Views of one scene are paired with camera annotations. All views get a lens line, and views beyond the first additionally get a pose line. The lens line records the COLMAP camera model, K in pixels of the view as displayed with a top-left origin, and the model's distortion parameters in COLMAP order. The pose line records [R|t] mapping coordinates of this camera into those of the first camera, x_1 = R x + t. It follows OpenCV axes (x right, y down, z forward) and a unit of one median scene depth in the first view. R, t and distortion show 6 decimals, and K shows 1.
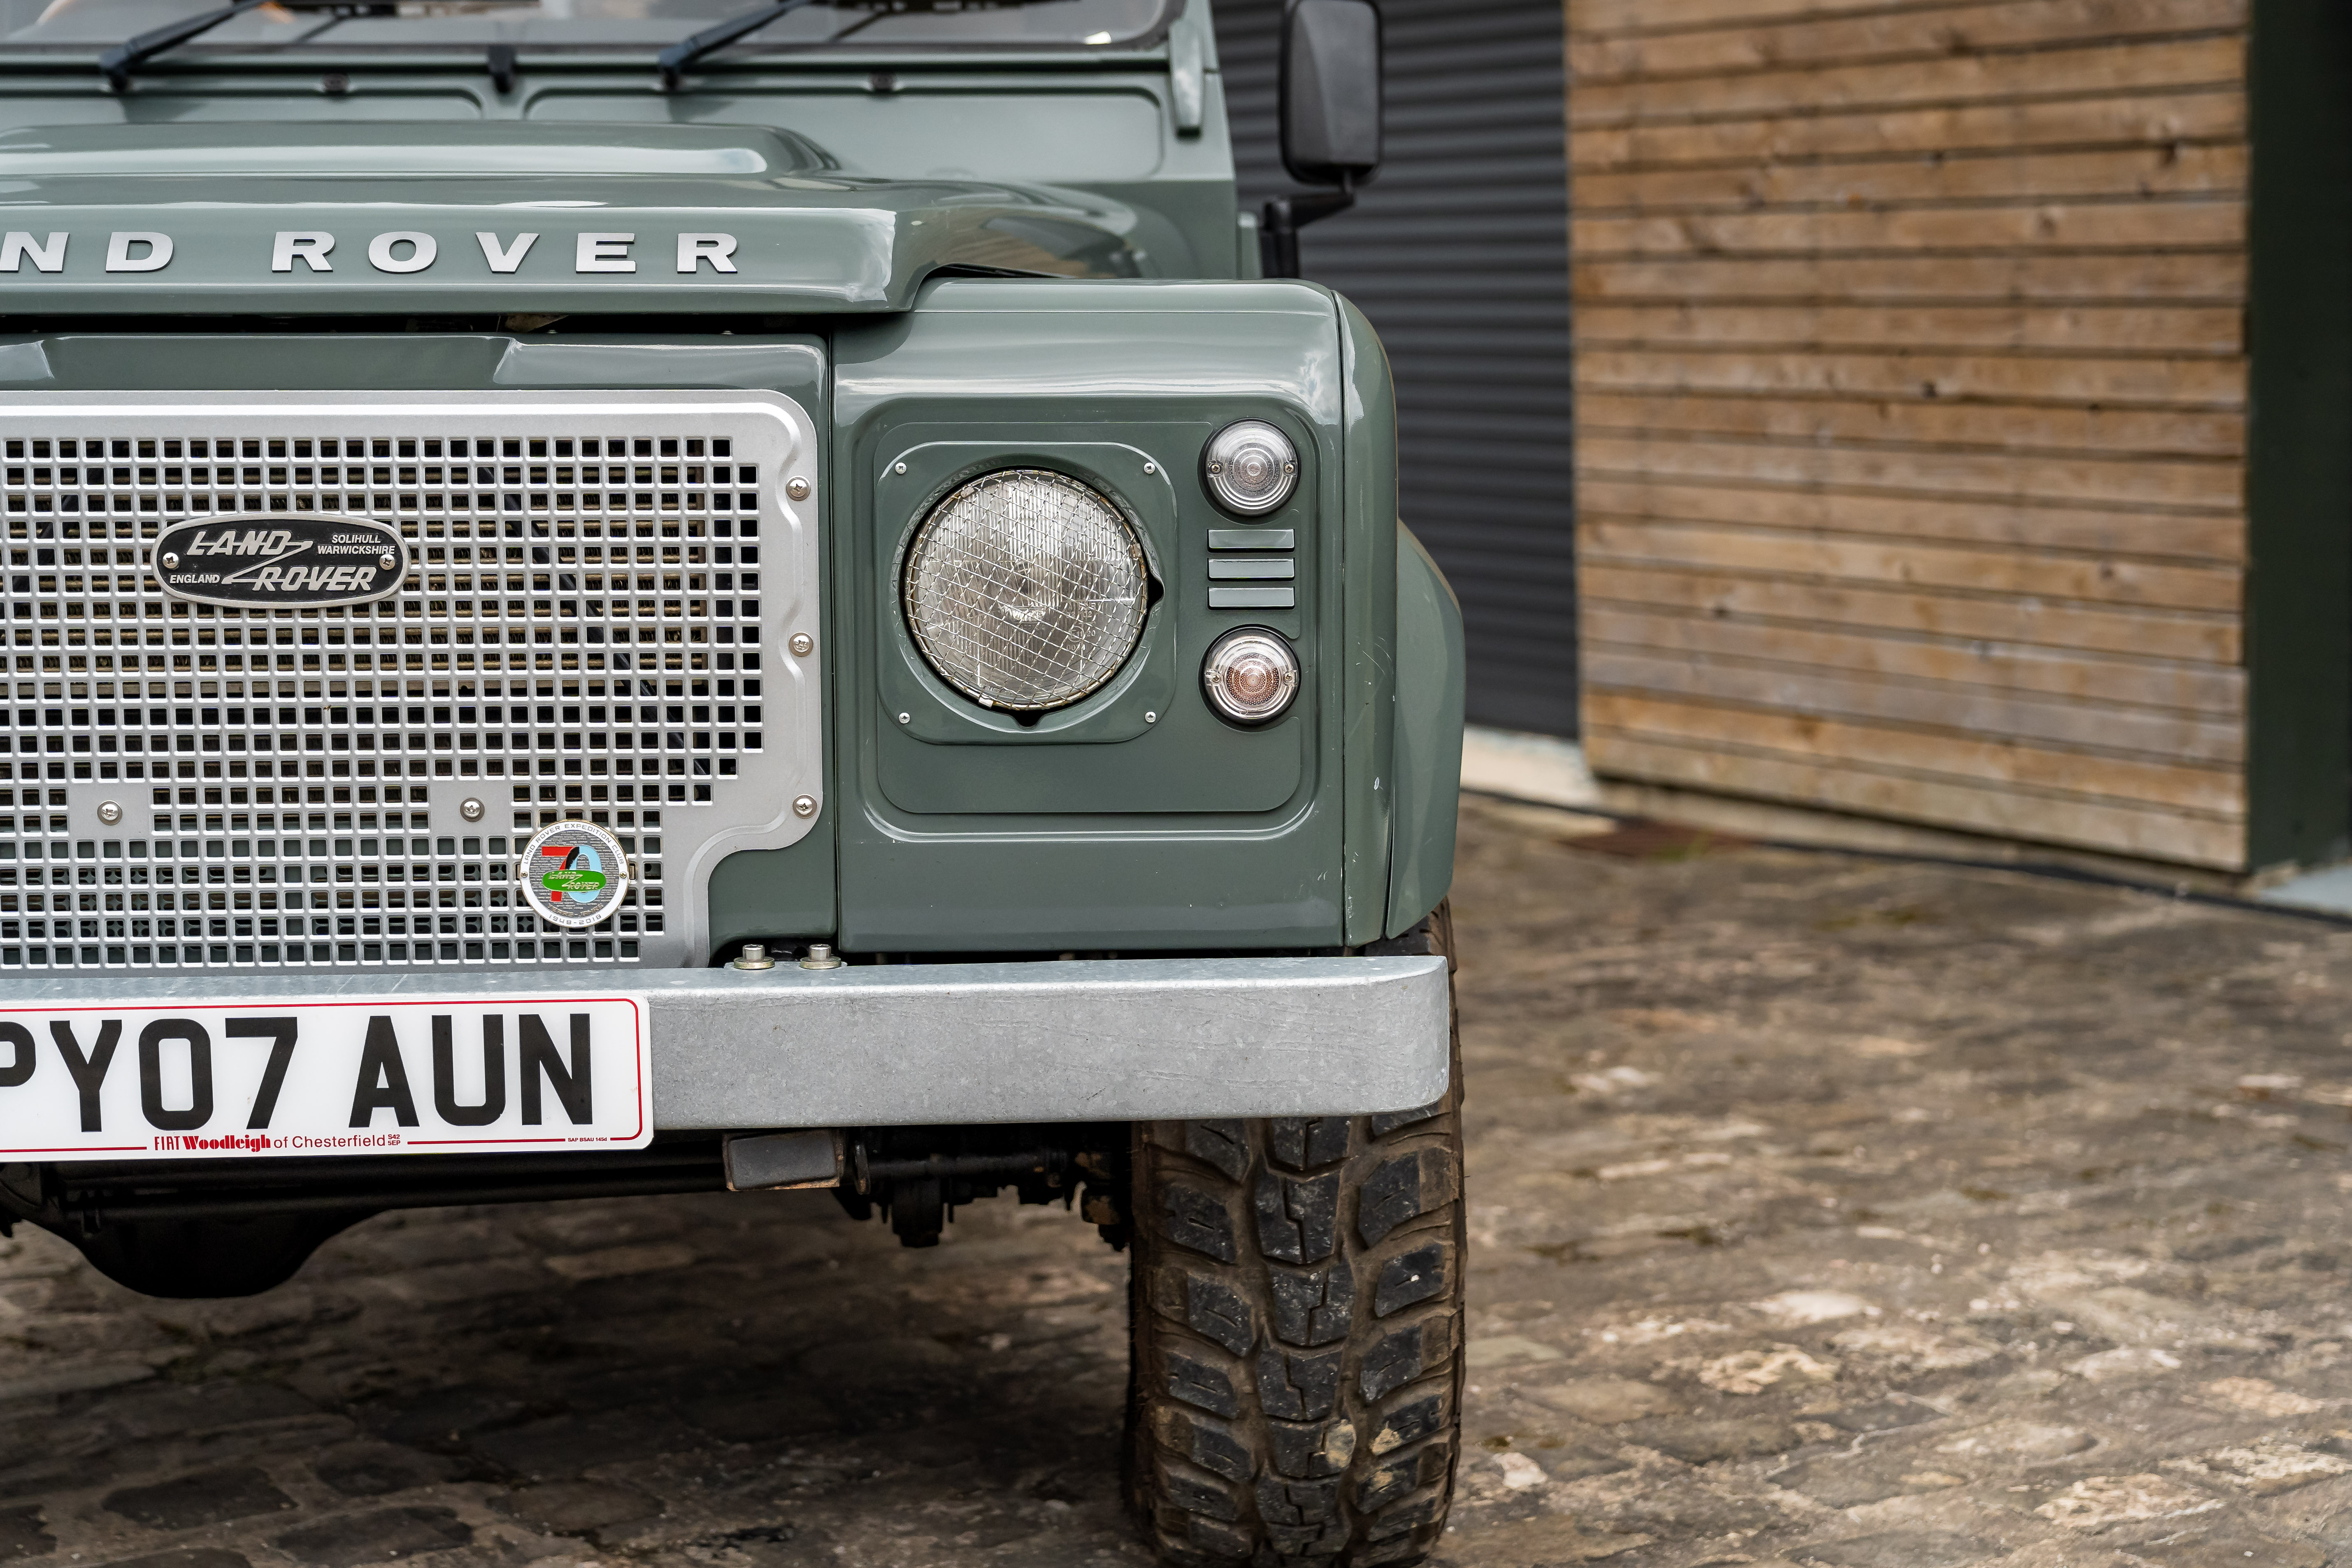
lens RADIAL K [[3548.2, 0, 1182.8], [0, 3548.2, 743.6], [0, 0, 1]] dist [0.008648, 0.000000]
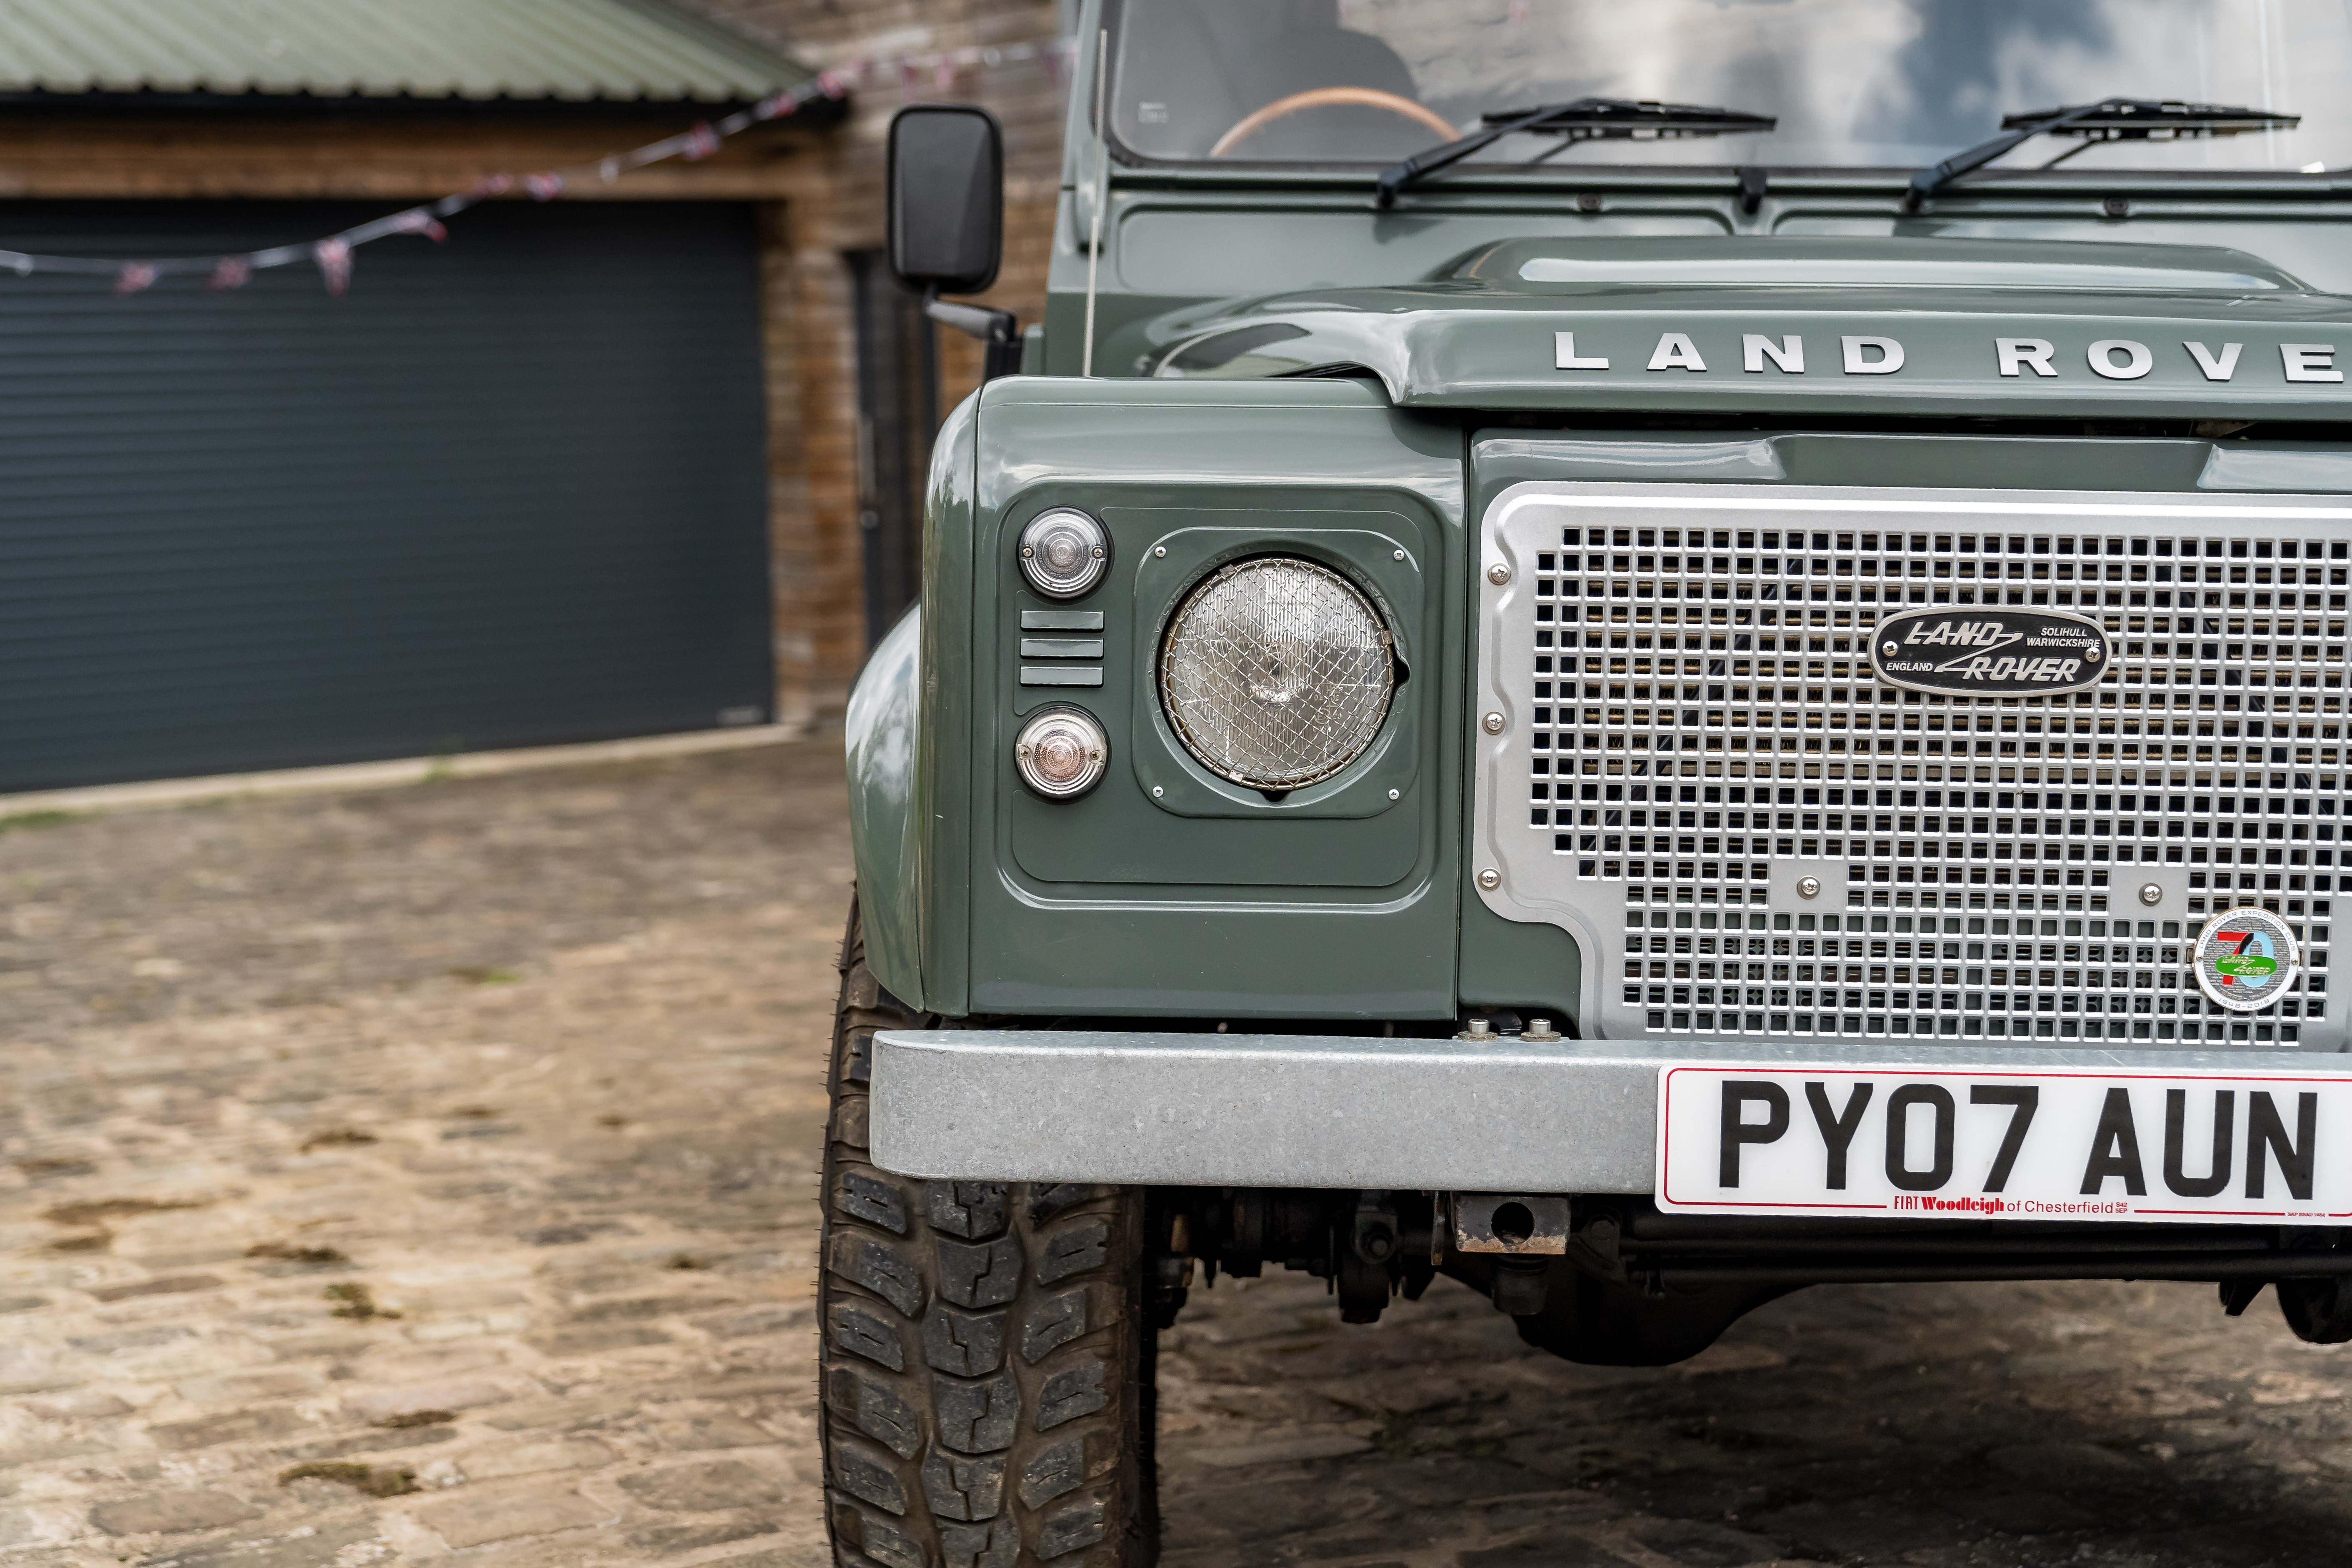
lens RADIAL K [[3548.5, 0, 1190.8], [0, 3548.5, 782.0], [0, 0, 1]] dist [0.008648, 0.000000]
pose [[0.998469, 0.027630, -0.047922, -0.429123], [-0.029002, 0.999182, -0.028178, 0.022991], [0.047105, 0.029524, 0.998454, -0.055609]]
